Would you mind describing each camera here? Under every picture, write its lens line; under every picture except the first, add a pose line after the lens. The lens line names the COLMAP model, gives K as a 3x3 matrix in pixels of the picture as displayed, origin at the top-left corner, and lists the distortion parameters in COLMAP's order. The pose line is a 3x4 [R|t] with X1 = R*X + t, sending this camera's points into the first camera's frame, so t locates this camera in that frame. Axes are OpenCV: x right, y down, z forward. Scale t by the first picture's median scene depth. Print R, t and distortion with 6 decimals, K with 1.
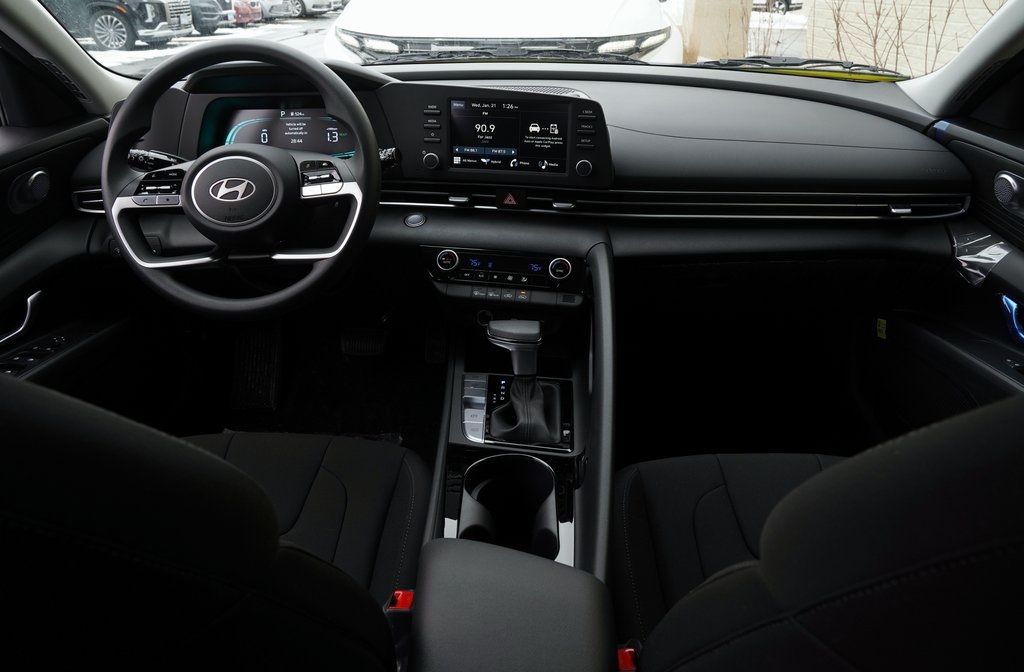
lens RADIAL K [[744.5, 0, 512.0], [0, 744.5, 338.9], [0, 0, 1]] dist [-0.110460, -0.008122]
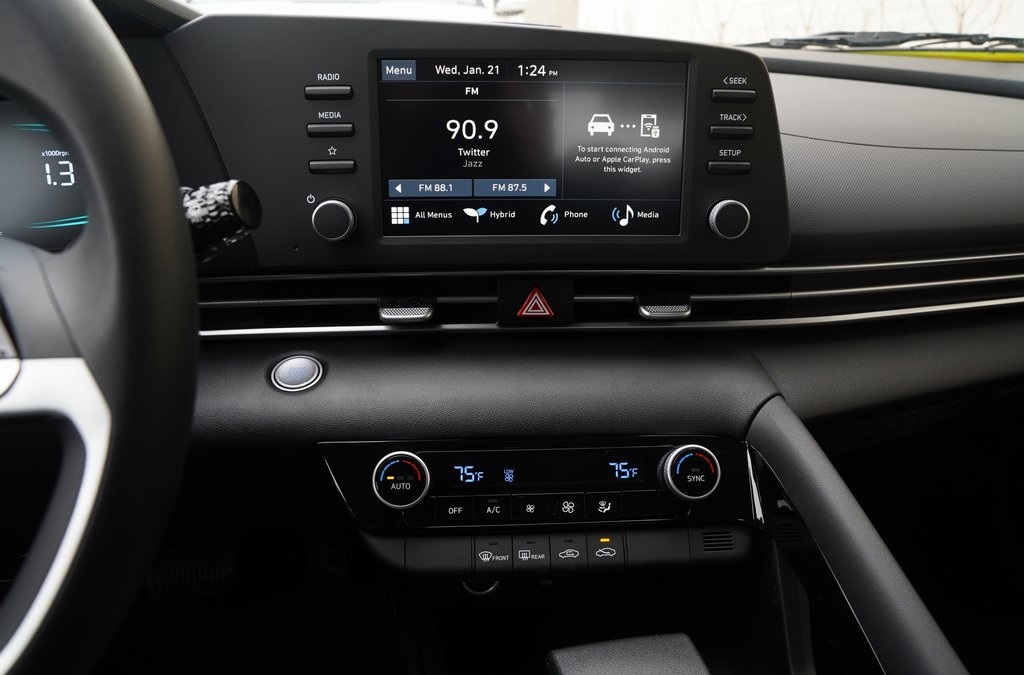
lens RADIAL K [[719.1, 0, 513.6], [0, 719.1, 335.6], [0, 0, 1]] dist [-0.103413, 0.015274]
pose [[0.969036, -0.086229, 0.231375, -0.109986], [0.104170, 0.992337, -0.066456, -0.149845], [-0.223871, 0.088500, 0.970592, 0.635263]]
